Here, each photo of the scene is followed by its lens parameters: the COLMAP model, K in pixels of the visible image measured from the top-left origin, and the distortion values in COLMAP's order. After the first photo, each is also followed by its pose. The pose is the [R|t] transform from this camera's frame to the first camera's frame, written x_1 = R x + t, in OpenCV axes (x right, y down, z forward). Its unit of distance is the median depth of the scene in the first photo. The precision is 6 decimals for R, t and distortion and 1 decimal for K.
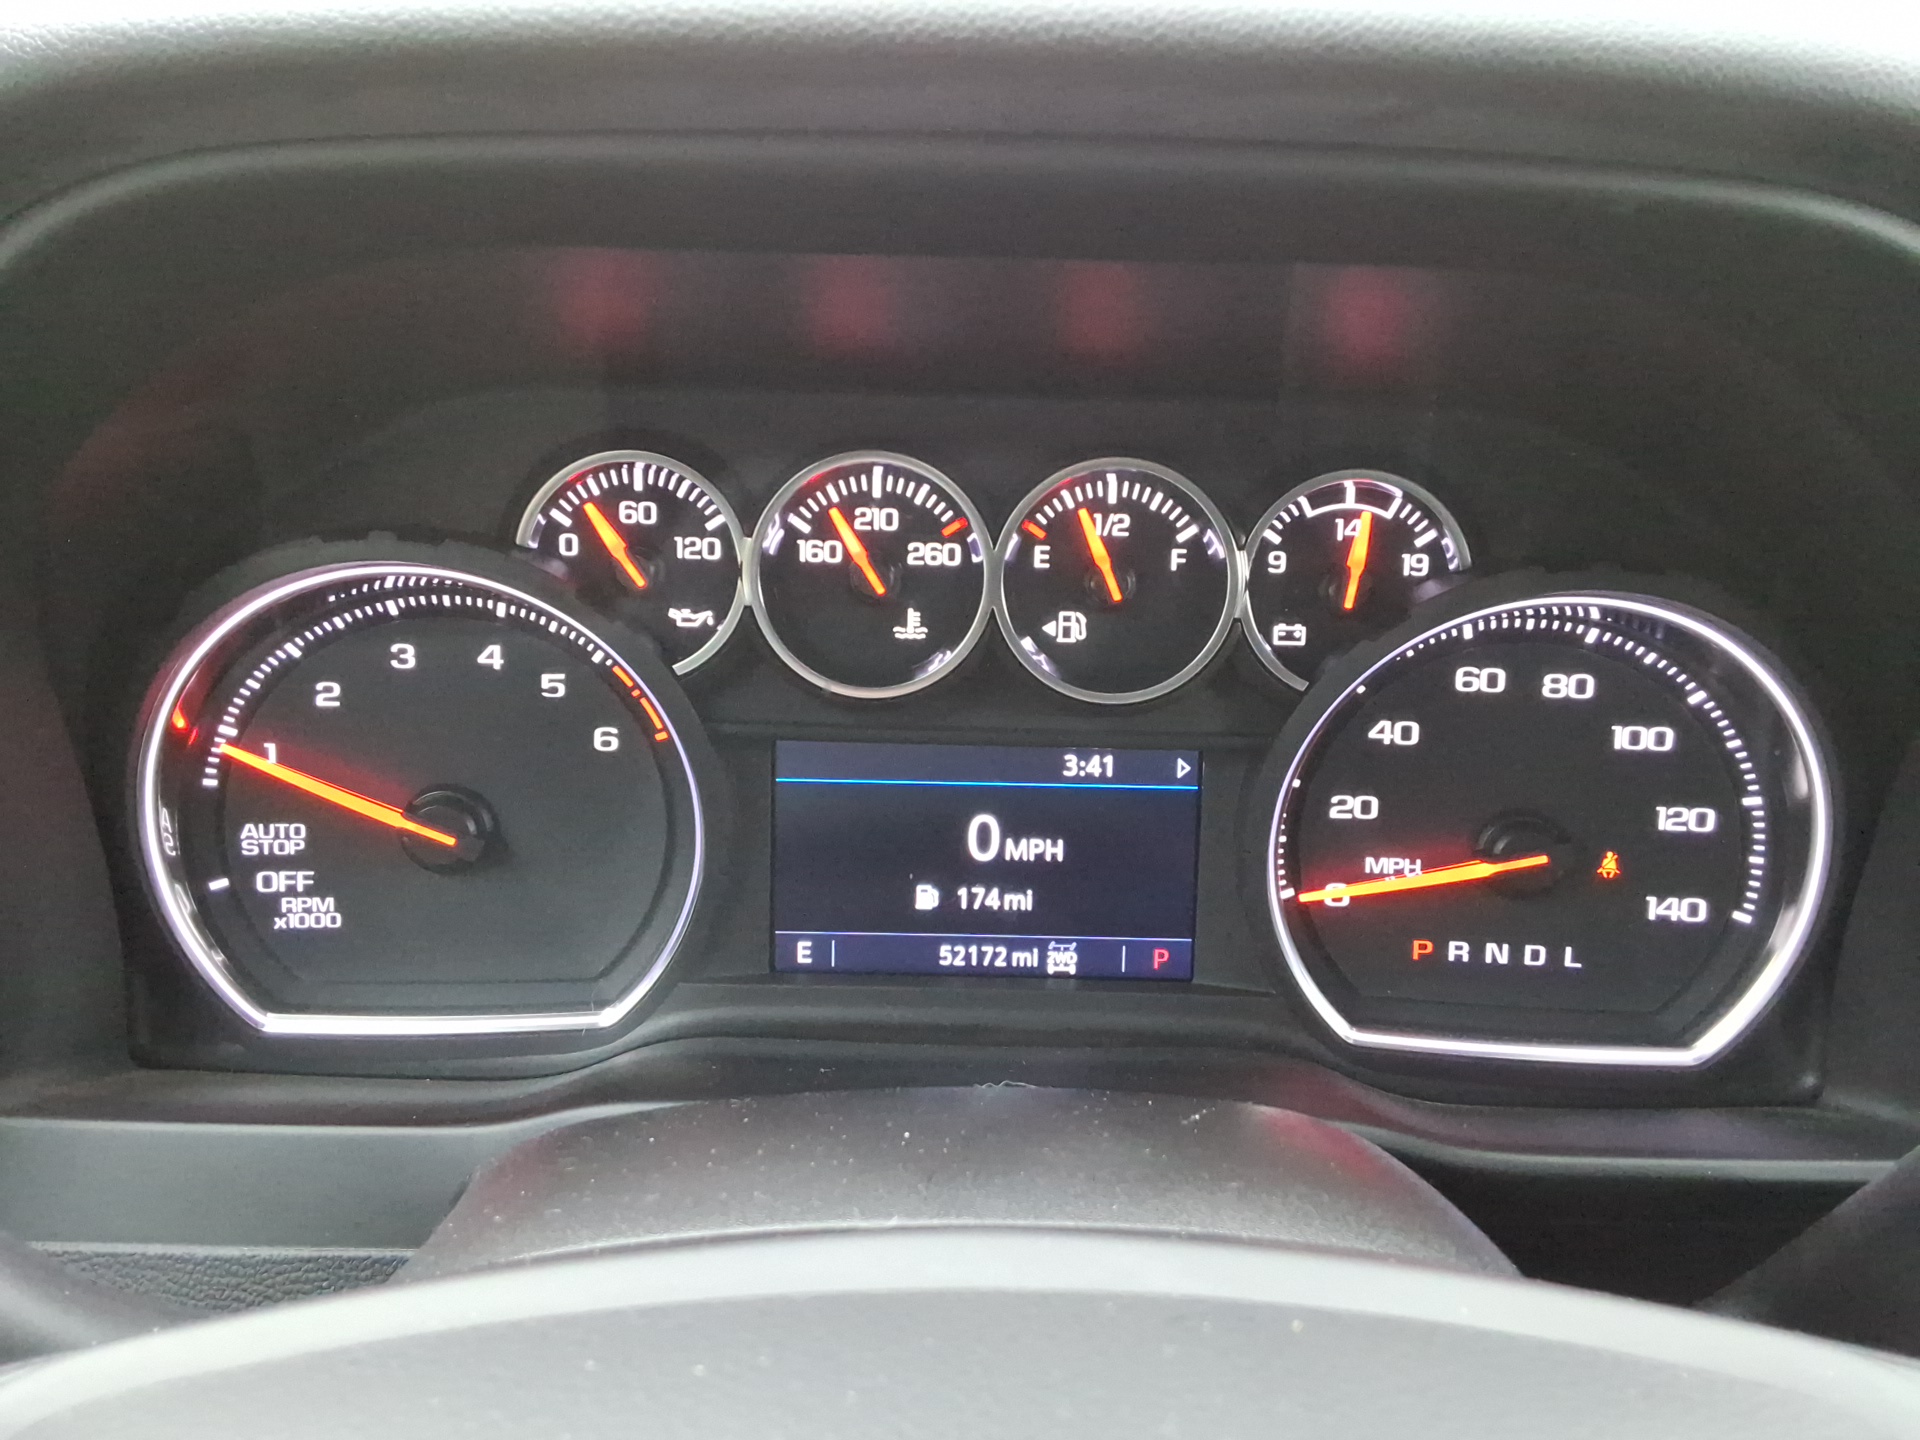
lens RADIAL K [[1546.0, 0, 966.0], [0, 1546.0, 715.8], [0, 0, 1]] dist [0.108231, -0.170559]
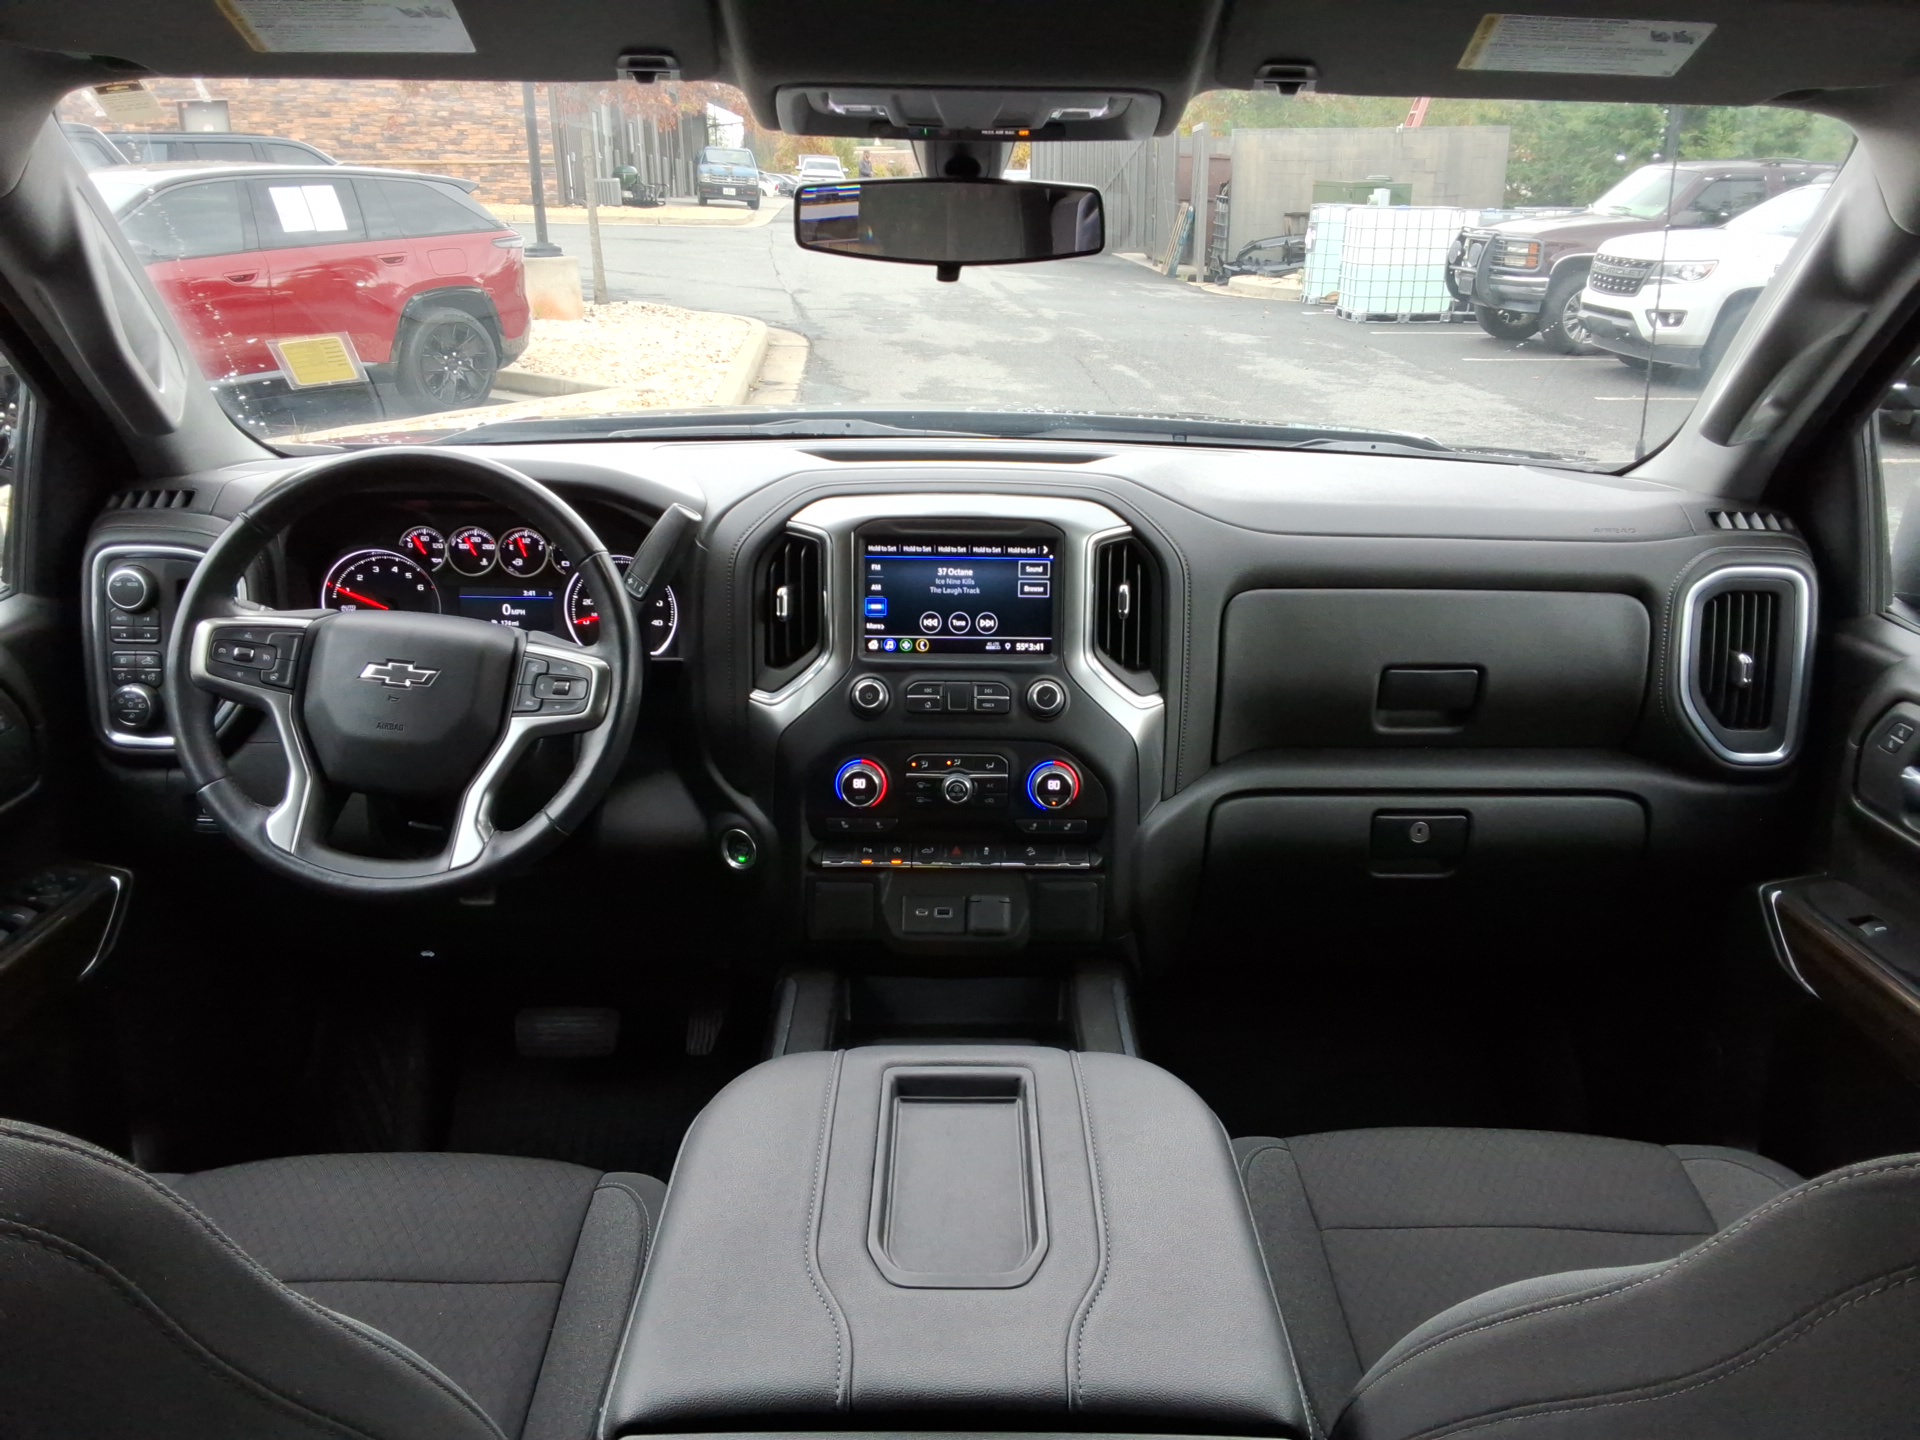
lens RADIAL K [[1530.4, 0, 981.9], [0, 1530.4, 712.1], [0, 0, 1]] dist [0.088094, -0.166660]
pose [[0.999770, -0.007852, 0.019933, 1.350282], [0.007721, 0.999948, 0.006651, 0.370873], [-0.019984, -0.006496, 0.999779, -3.643512]]
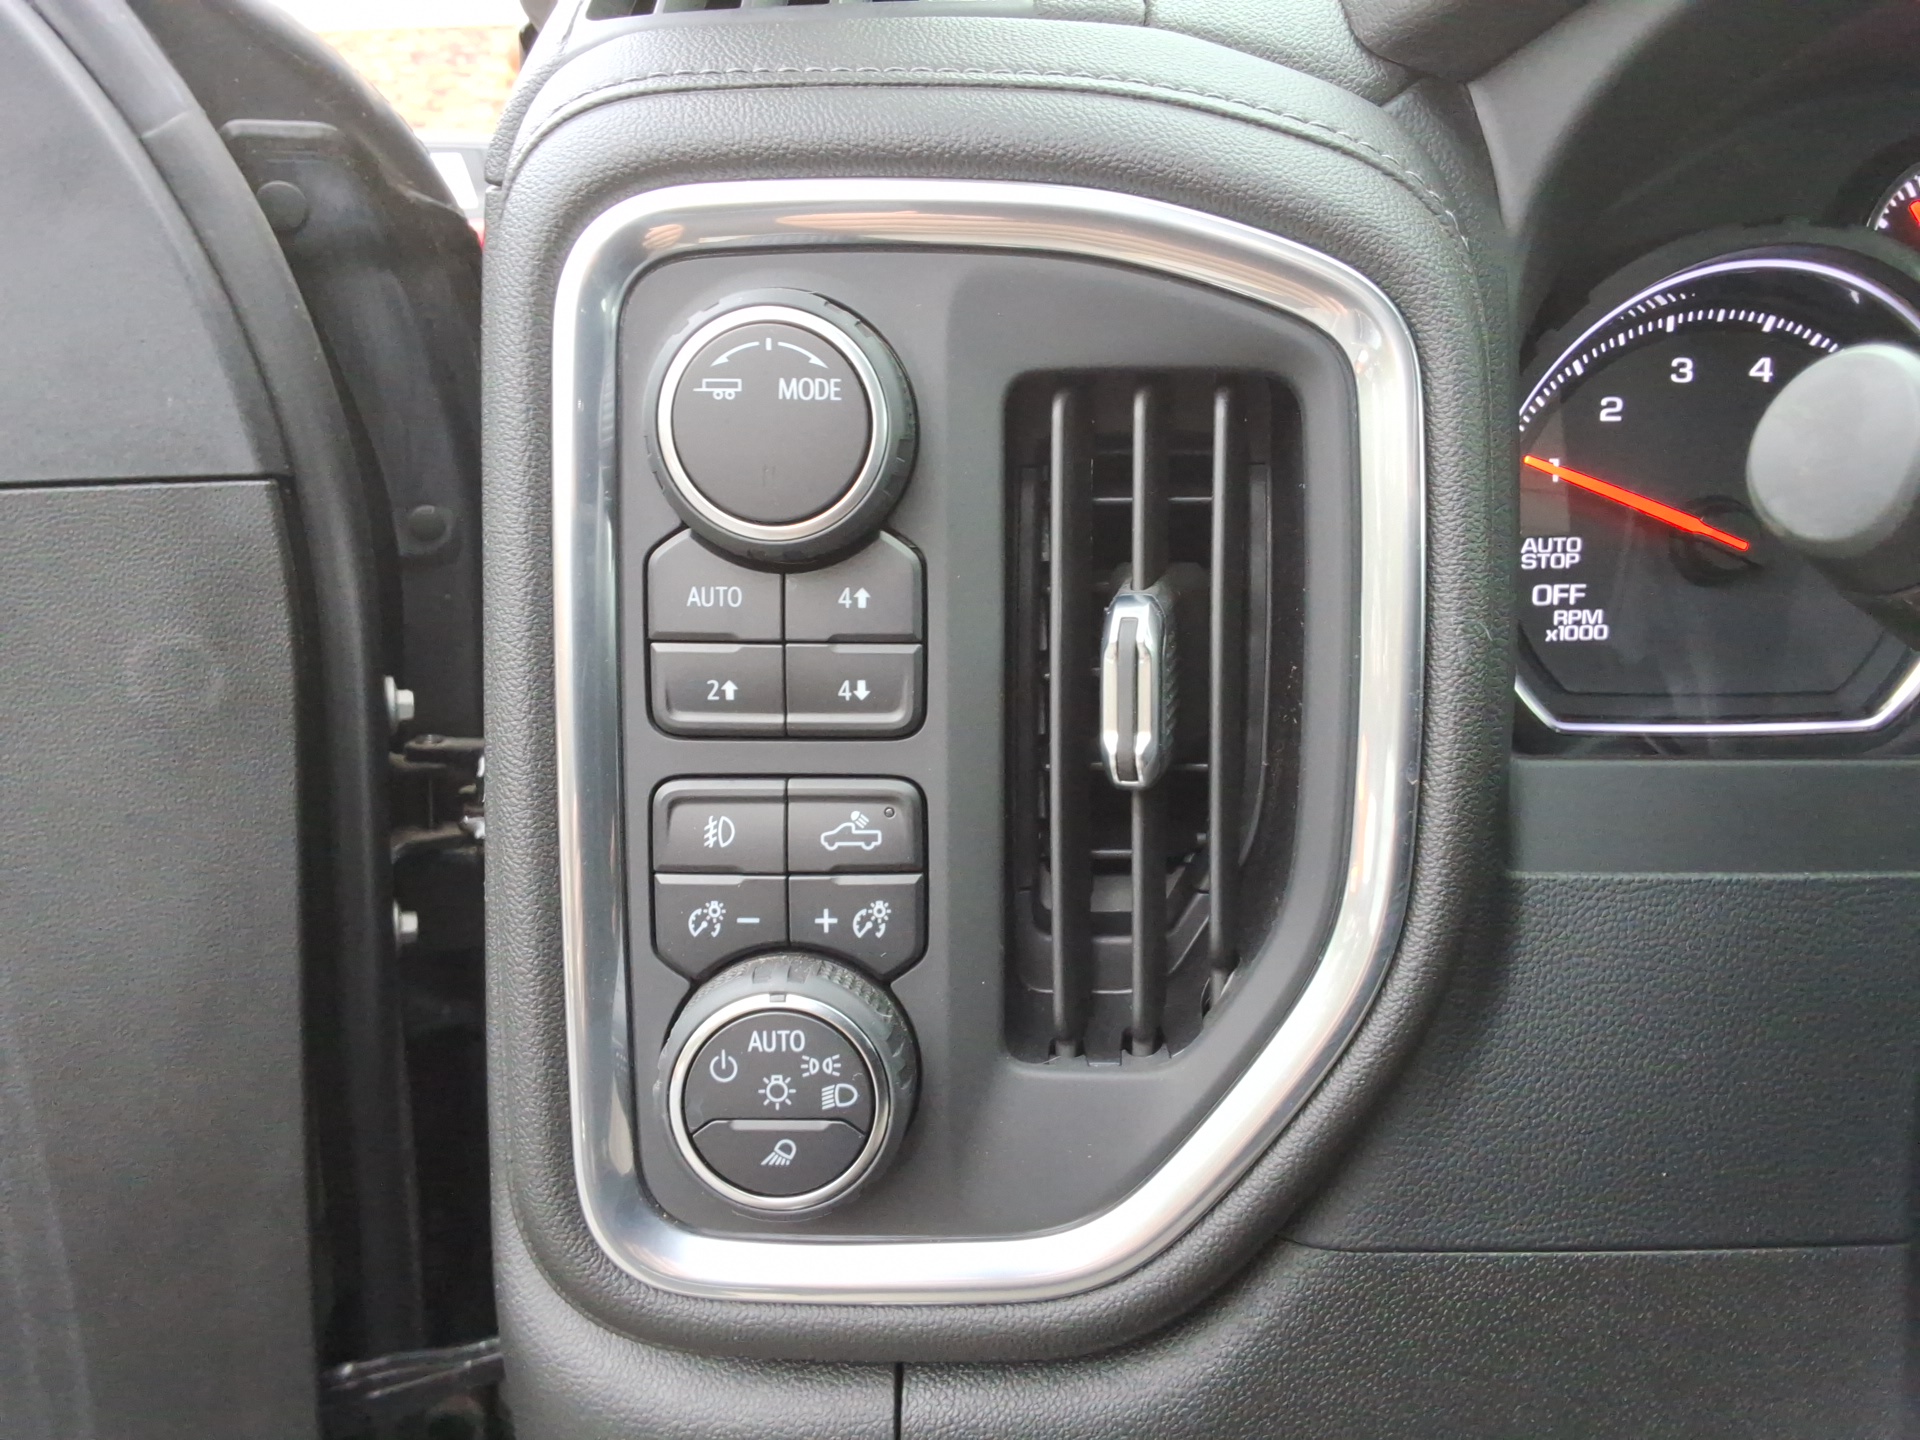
lens RADIAL K [[1576.5, 0, 959.7], [0, 1576.5, 708.0], [0, 0, 1]] dist [0.118254, -0.194714]
pose [[0.998883, -0.022244, -0.041696, -0.796844], [0.021562, 0.999627, -0.016731, 0.192121], [0.042053, 0.015813, 0.998990, -0.074166]]
